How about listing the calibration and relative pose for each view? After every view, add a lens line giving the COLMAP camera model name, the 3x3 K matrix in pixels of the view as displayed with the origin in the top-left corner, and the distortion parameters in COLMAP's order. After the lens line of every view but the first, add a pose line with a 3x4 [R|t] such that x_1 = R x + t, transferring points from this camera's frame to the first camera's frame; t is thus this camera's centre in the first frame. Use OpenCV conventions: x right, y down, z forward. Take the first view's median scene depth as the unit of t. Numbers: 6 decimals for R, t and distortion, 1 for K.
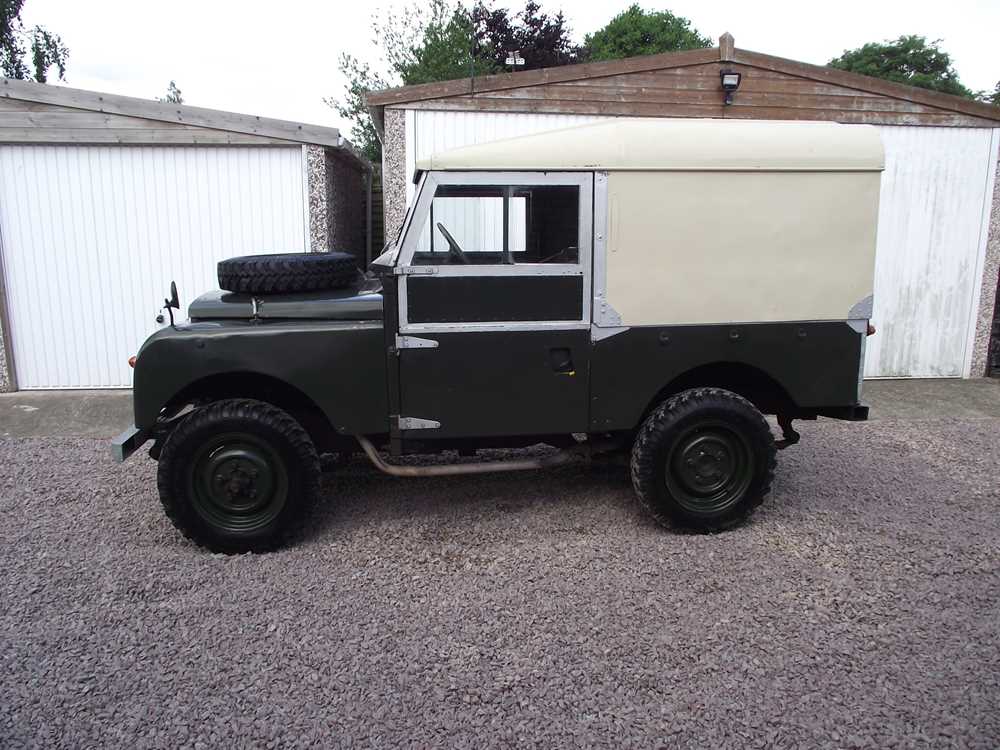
lens RADIAL K [[772.8, 0, 500.0], [0, 772.8, 375.0], [0, 0, 1]] dist [-0.064734, 0.030071]
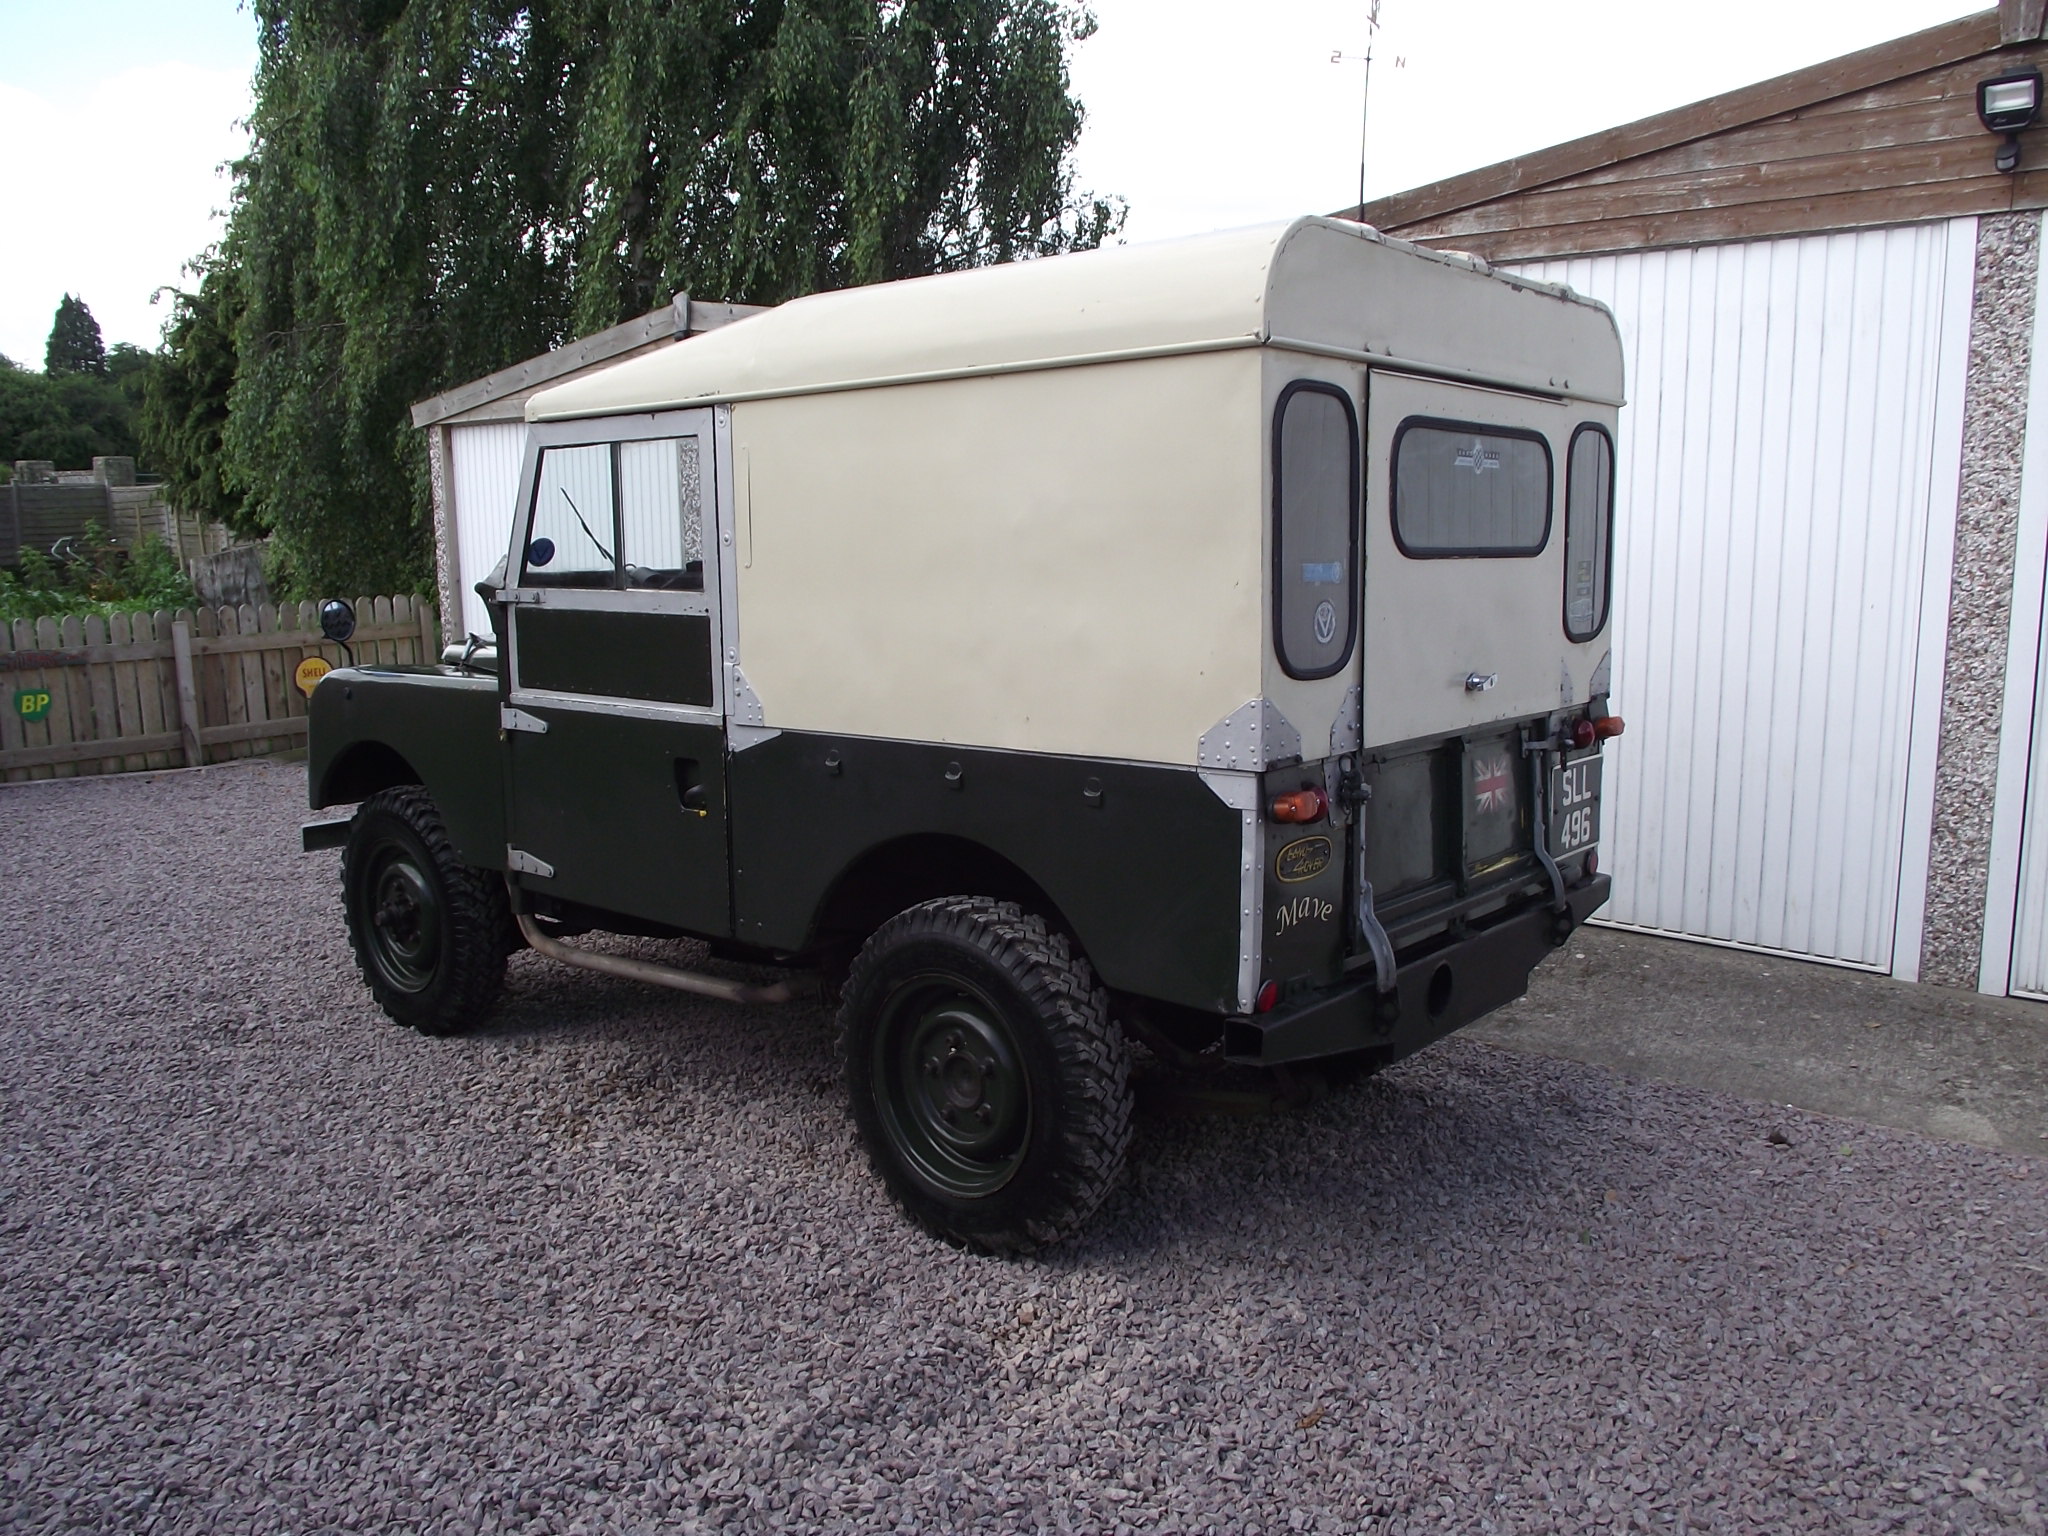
lens RADIAL K [[1582.8, 0, 1024.0], [0, 1582.8, 768.0], [0, 0, 1]] dist [-0.064734, 0.030071]
pose [[0.683658, 0.105990, -0.722065, 0.527666], [-0.142066, 0.989799, 0.010781, -0.038818], [0.715842, 0.095210, 0.691741, 0.244459]]
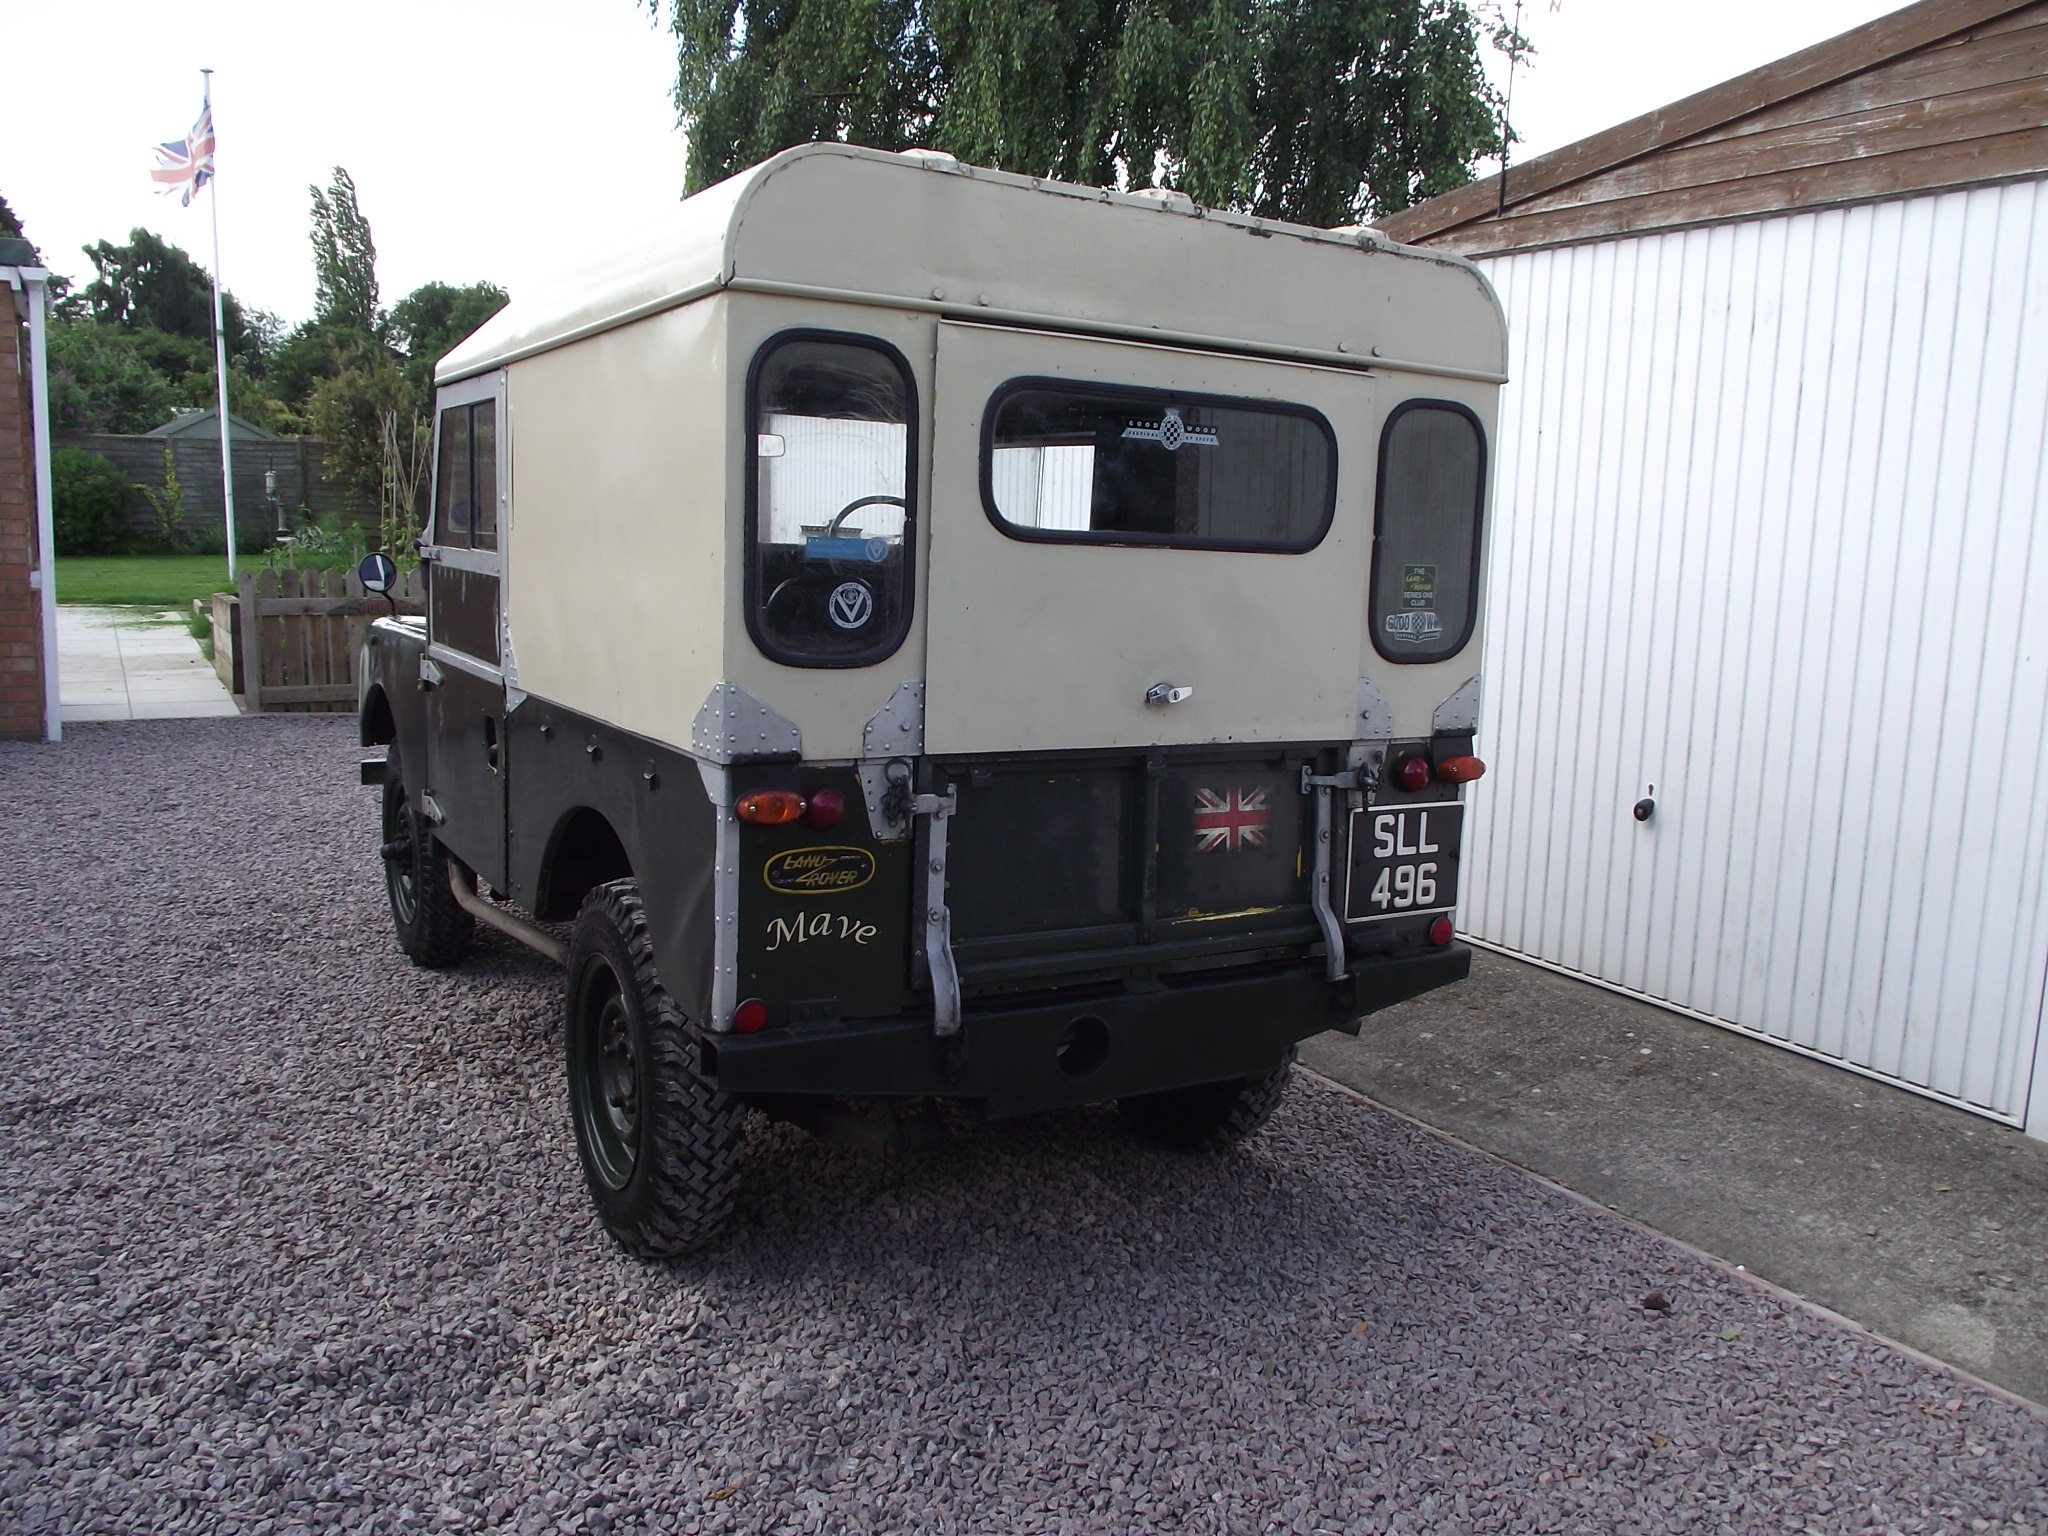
lens RADIAL K [[1582.8, 0, 1024.0], [0, 1582.8, 768.0], [0, 0, 1]] dist [-0.064734, 0.030071]
pose [[0.416038, 0.152830, -0.896413, 0.632627], [-0.220976, 0.973219, 0.063366, -0.079882], [0.882090, 0.171723, 0.438667, 0.470509]]
